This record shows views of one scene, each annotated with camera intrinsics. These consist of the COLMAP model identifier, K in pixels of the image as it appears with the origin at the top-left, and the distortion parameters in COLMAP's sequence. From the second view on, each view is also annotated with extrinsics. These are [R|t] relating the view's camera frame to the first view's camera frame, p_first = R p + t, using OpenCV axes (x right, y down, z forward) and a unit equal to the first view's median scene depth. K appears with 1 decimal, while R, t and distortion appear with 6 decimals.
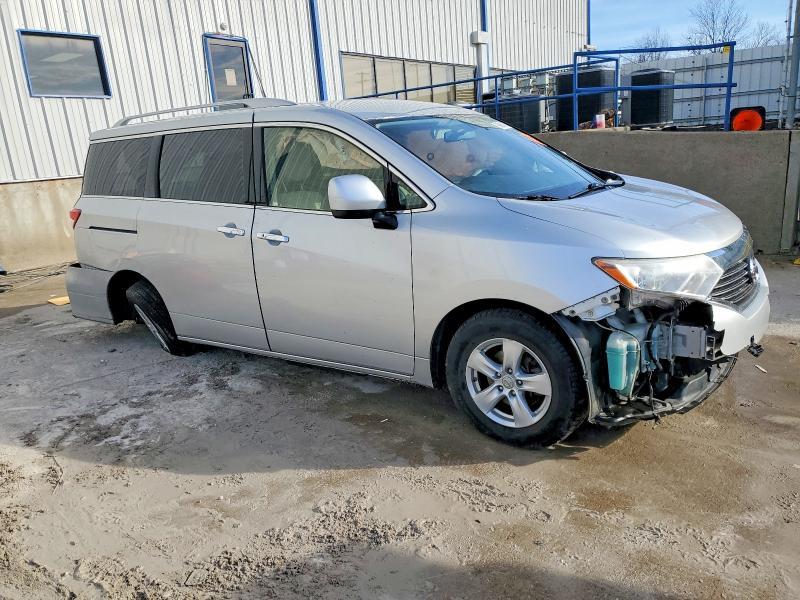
lens RADIAL K [[629.4, 0, 400.0], [0, 629.4, 300.0], [0, 0, 1]] dist [0.002909, 0.003220]
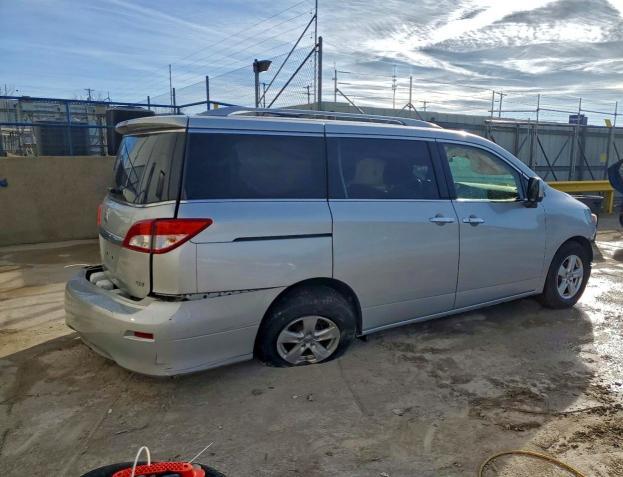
lens RADIAL K [[499.1, 0, 311.5], [0, 499.1, 238.5], [0, 0, 1]] dist [0.014540, -0.000969]
pose [[0.372671, -0.075857, 0.924858, -1.331686], [0.197030, 0.980397, 0.001019, -0.129302], [-0.906805, 0.181845, 0.380312, 0.887143]]
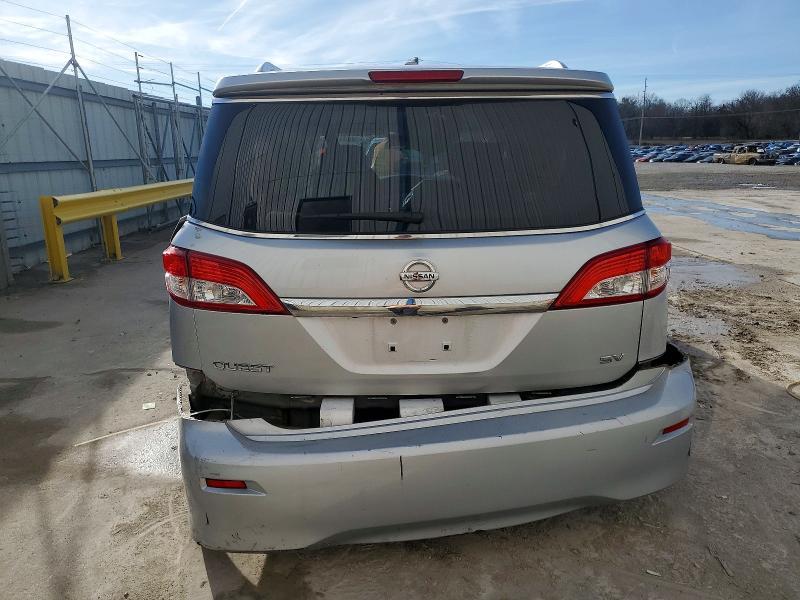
lens RADIAL K [[629.4, 0, 400.0], [0, 629.4, 300.0], [0, 0, 1]] dist [0.002909, 0.003220]
pose [[-0.596573, -0.111655, 0.794754, -1.049312], [0.252915, 0.913662, 0.318208, -0.408192], [-0.761666, 0.390840, -0.516827, 1.898037]]
